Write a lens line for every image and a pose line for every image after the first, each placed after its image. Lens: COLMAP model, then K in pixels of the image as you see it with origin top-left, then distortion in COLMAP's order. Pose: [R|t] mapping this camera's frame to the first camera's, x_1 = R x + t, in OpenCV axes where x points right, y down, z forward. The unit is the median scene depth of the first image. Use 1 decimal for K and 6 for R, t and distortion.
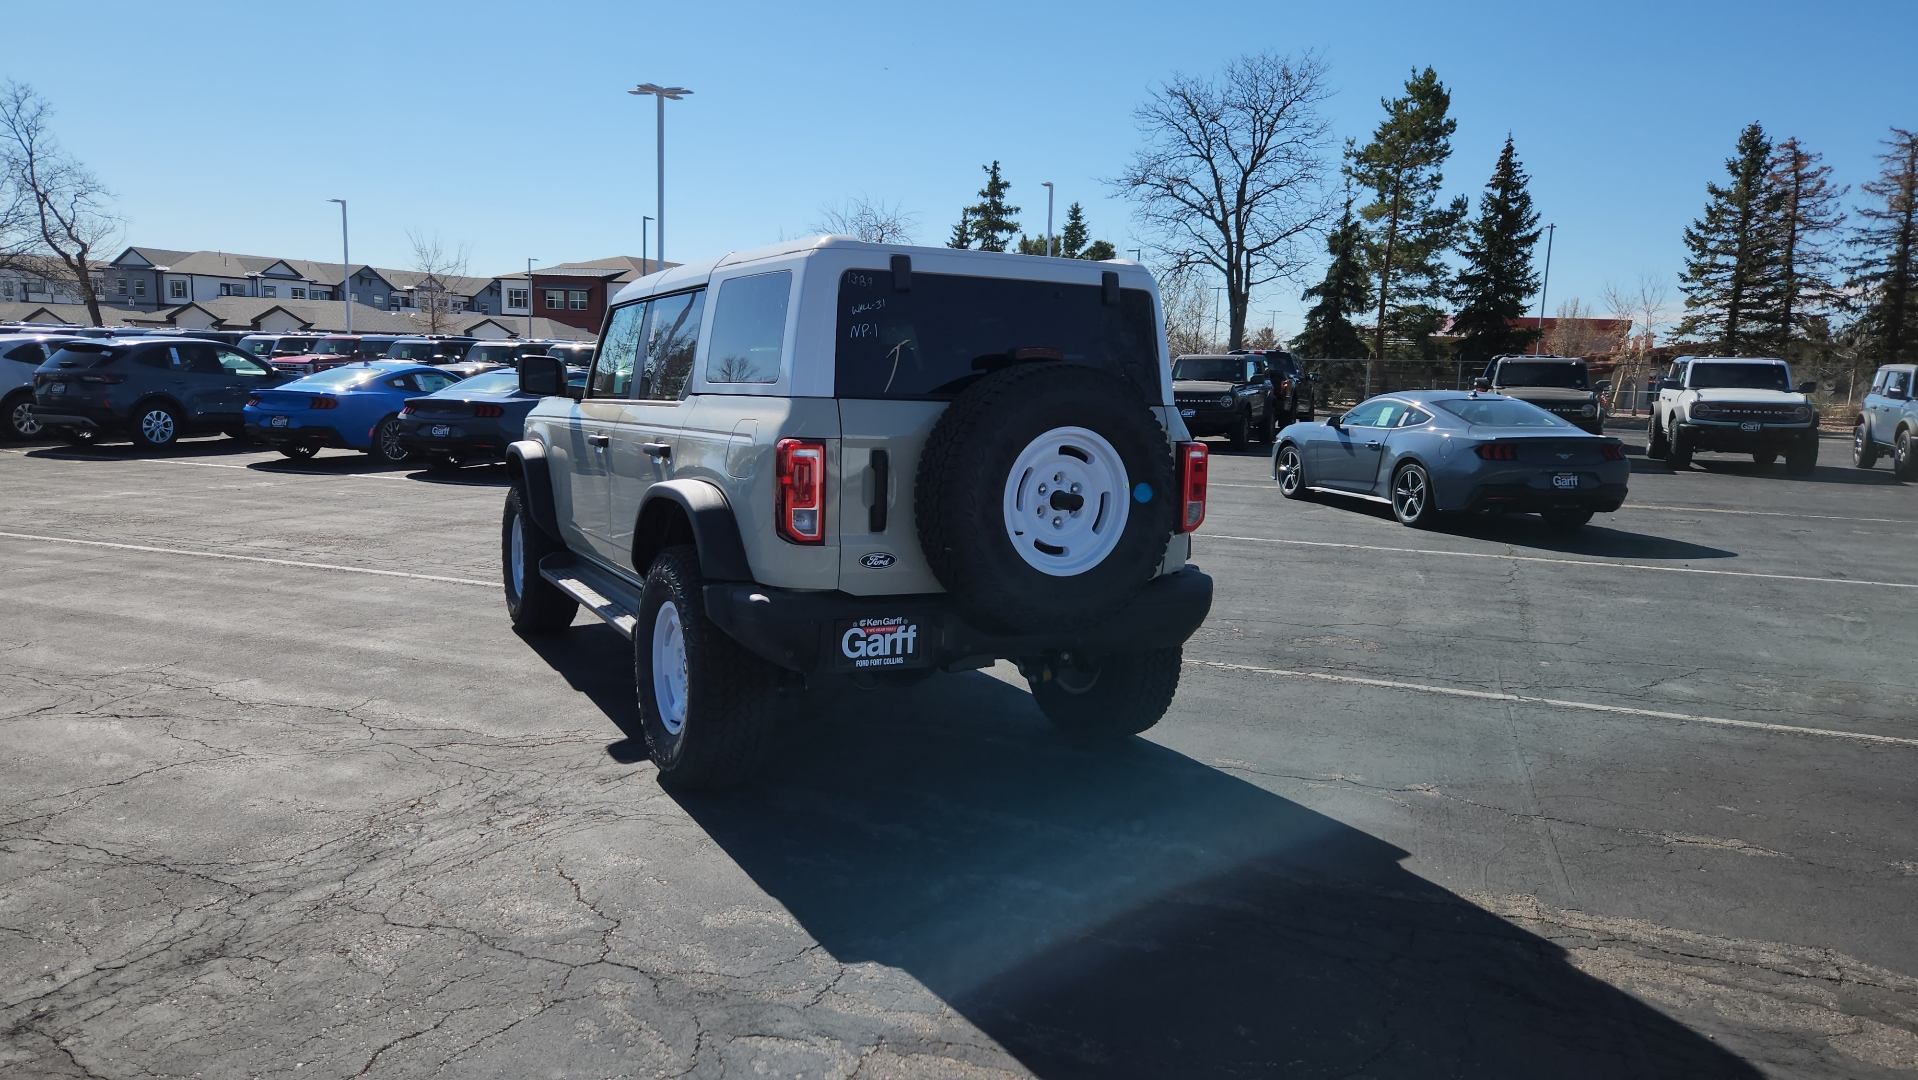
lens RADIAL K [[1279.8, 0, 918.6], [0, 1279.8, 526.6], [0, 0, 1]] dist [0.084205, -0.065847]
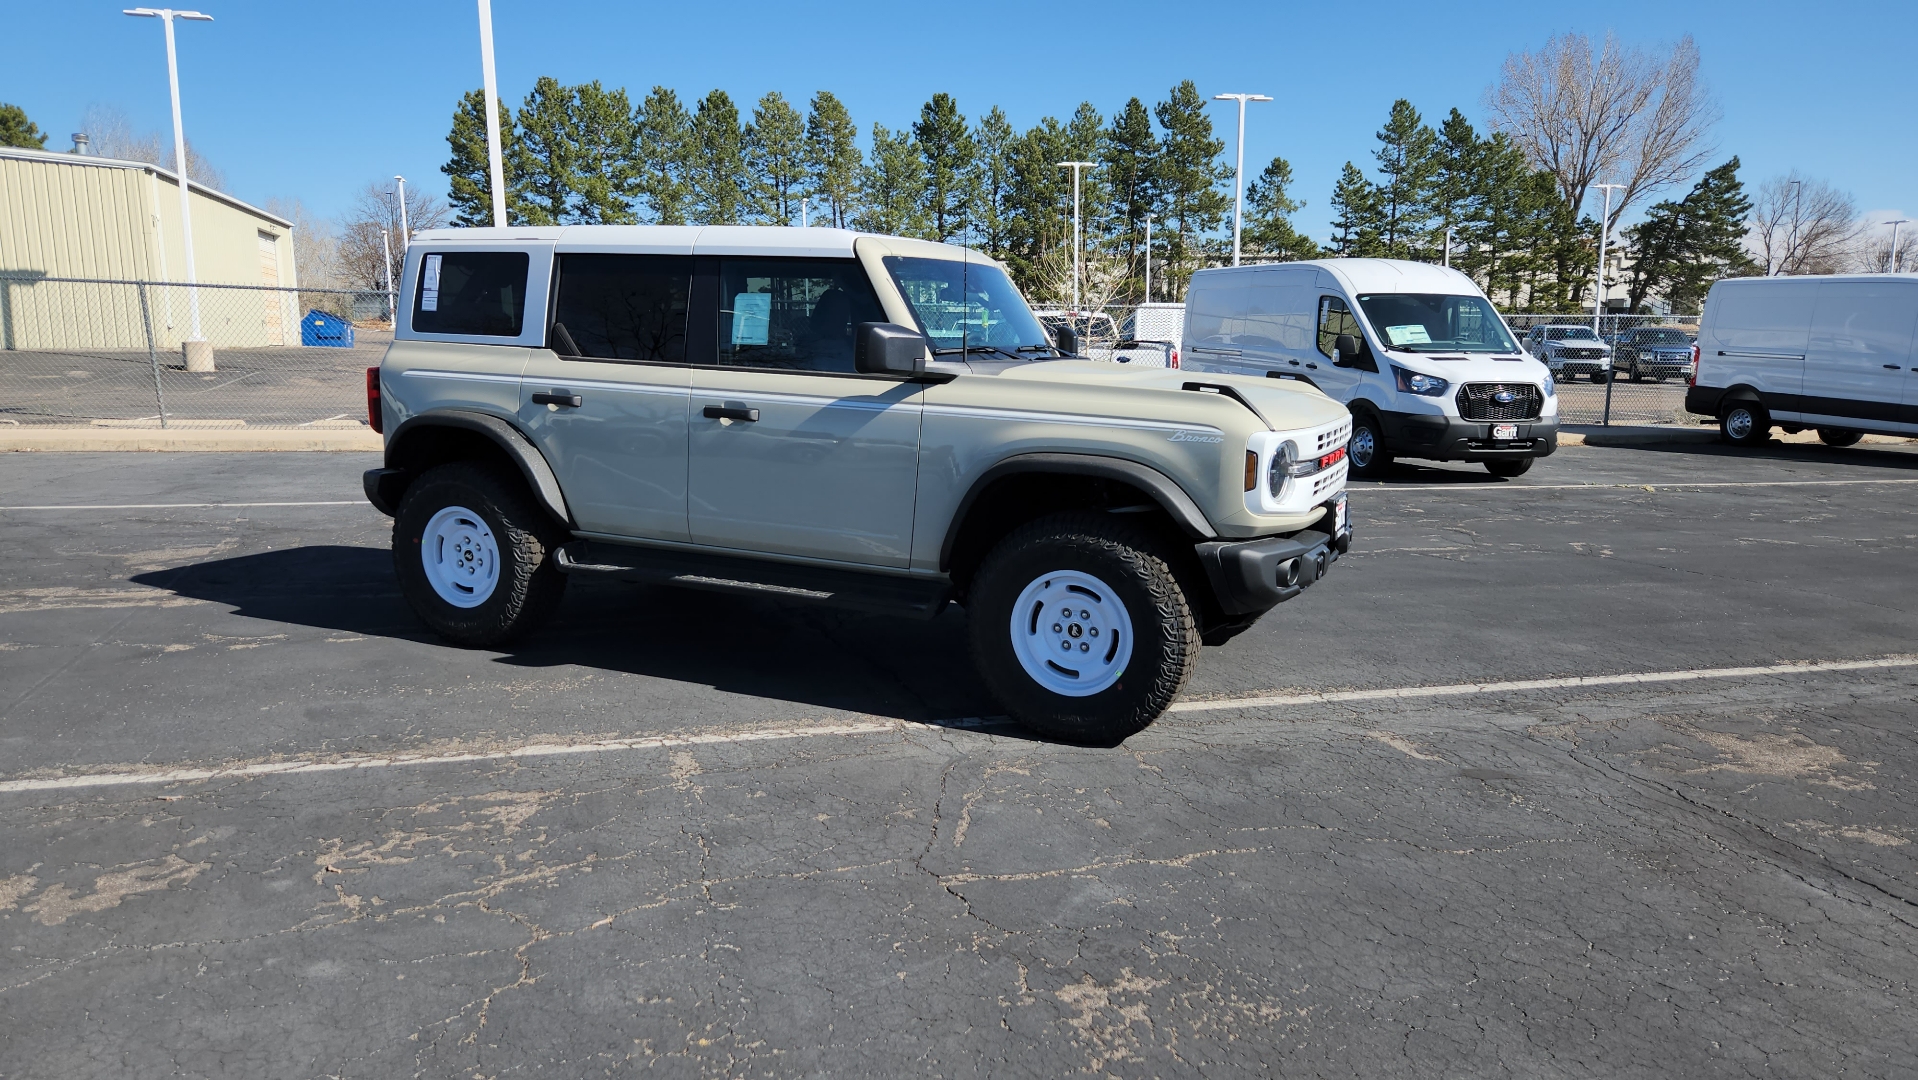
lens RADIAL K [[1283.9, 0, 947.0], [0, 1283.9, 550.5], [0, 0, 1]] dist [0.077514, -0.067383]
pose [[-0.788287, 0.064094, -0.611960, 0.054114], [-0.108434, 0.964524, 0.240697, -0.024930], [0.605678, 0.256095, -0.753372, 0.223784]]
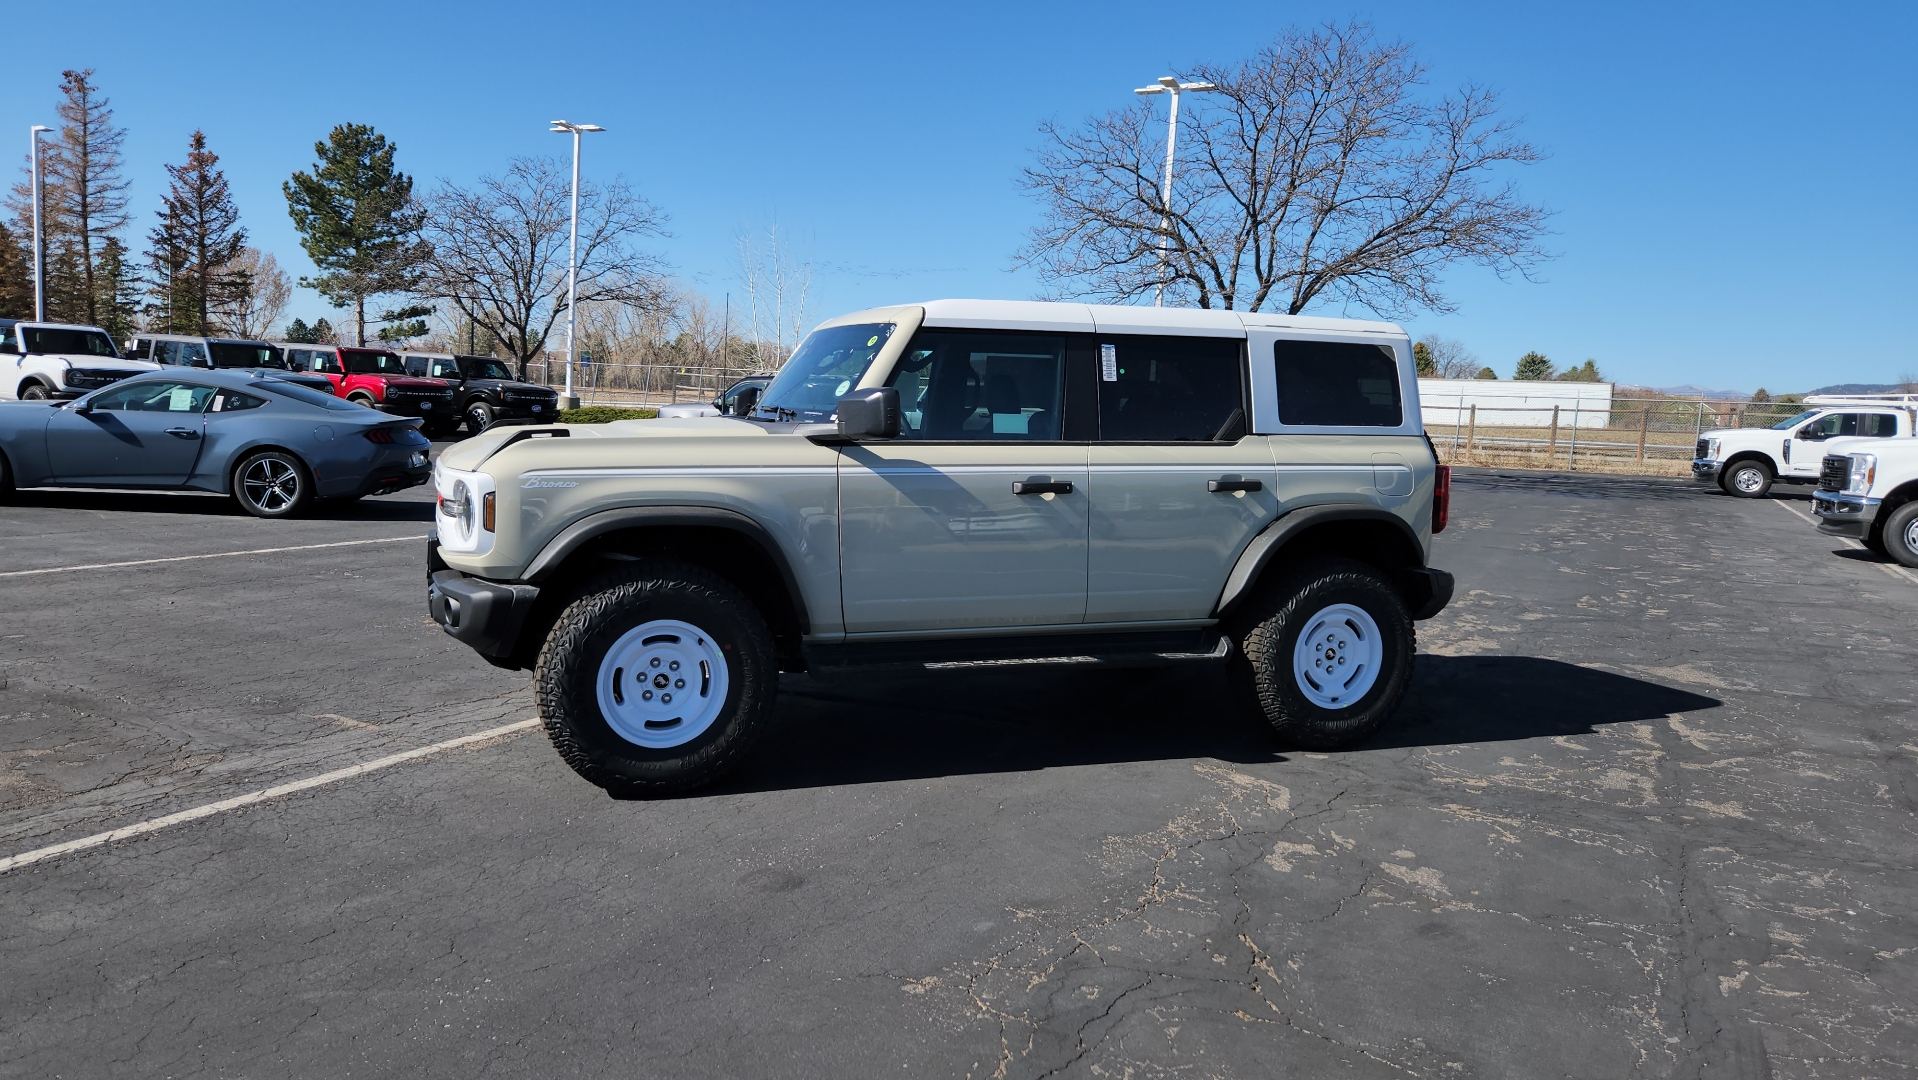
lens RADIAL K [[1287.1, 0, 900.7], [0, 1287.1, 534.9], [0, 0, 1]] dist [0.071362, -0.053868]
pose [[0.122613, -0.128214, 0.984138, -0.132410], [0.079699, 0.989689, 0.119008, -0.017149], [-0.989249, 0.063843, 0.131567, 0.112719]]
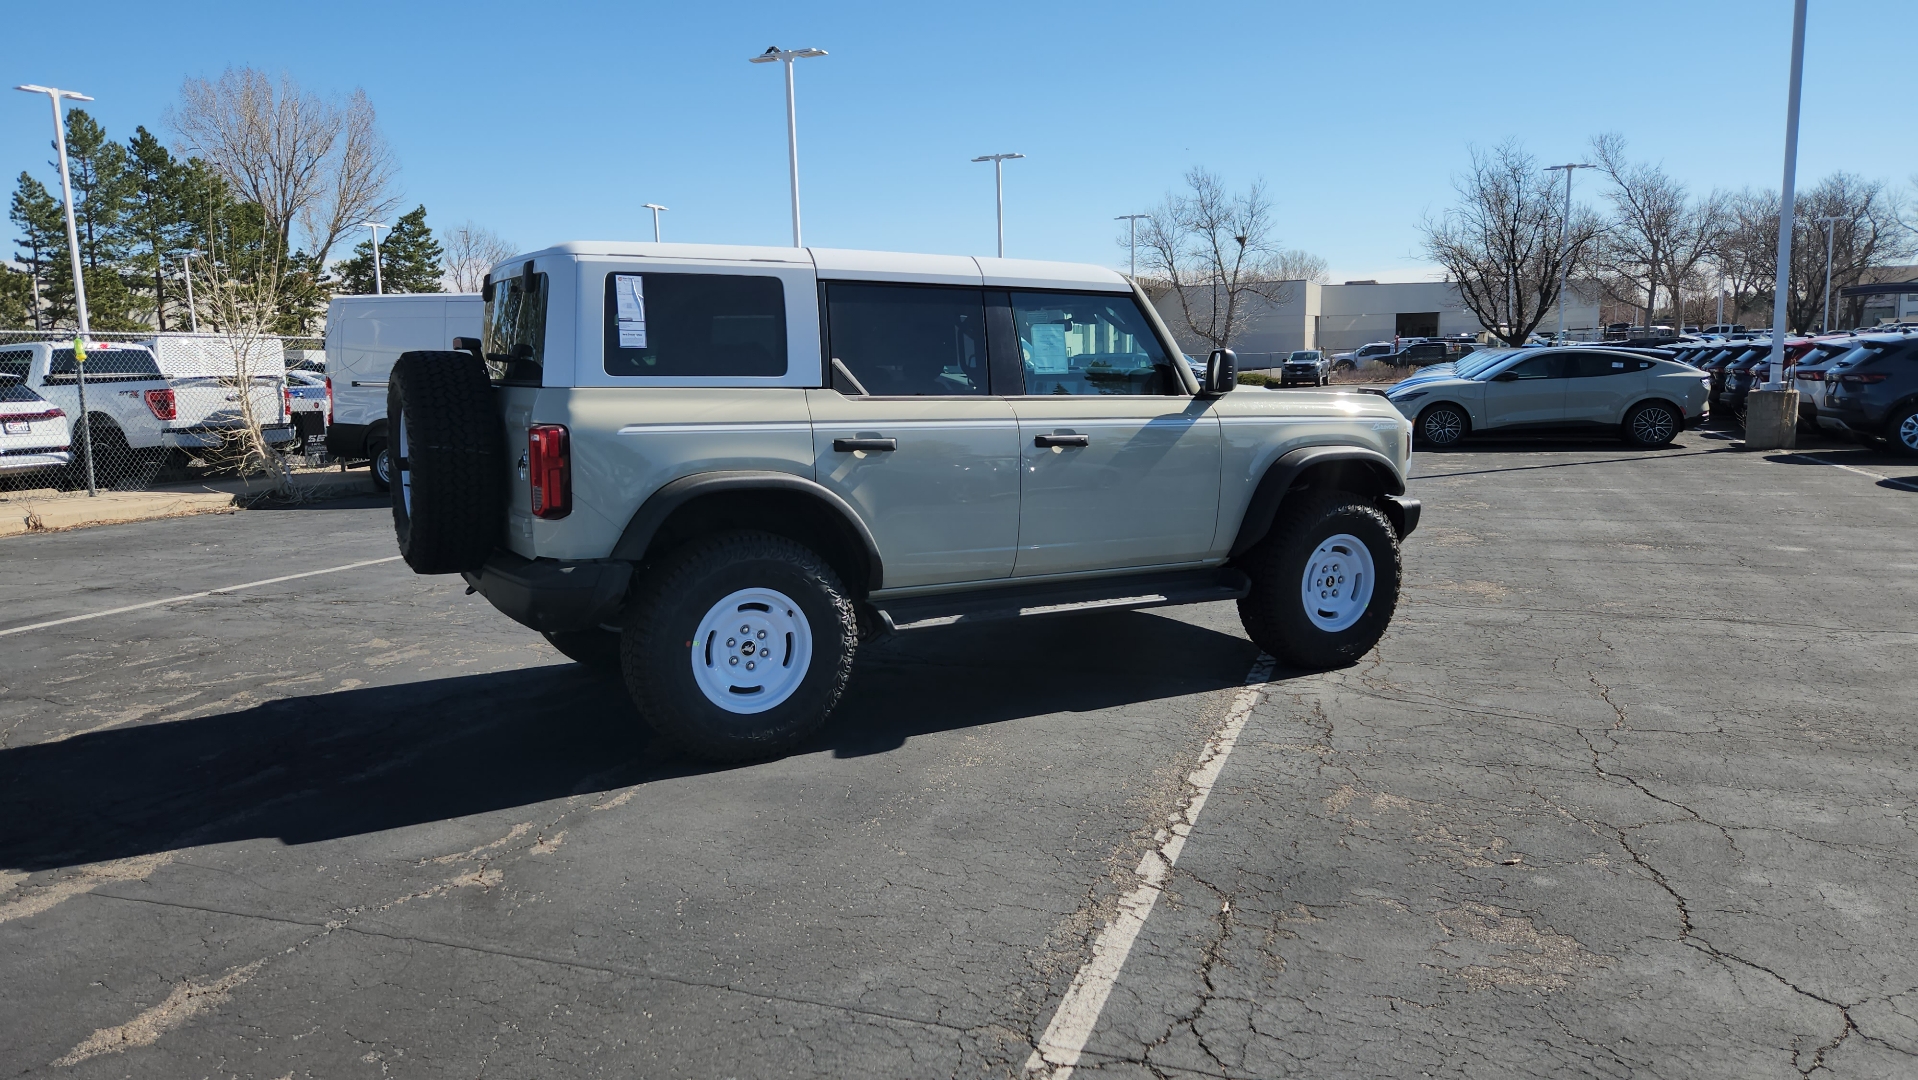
lens RADIAL K [[1273.5, 0, 927.2], [0, 1273.5, 534.4], [0, 0, 1]] dist [0.075513, -0.060422]
pose [[0.029225, 0.104565, -0.994089, 0.109432], [-0.103350, 0.989499, 0.101044, -0.010328], [0.994216, 0.099786, 0.039725, 0.116128]]
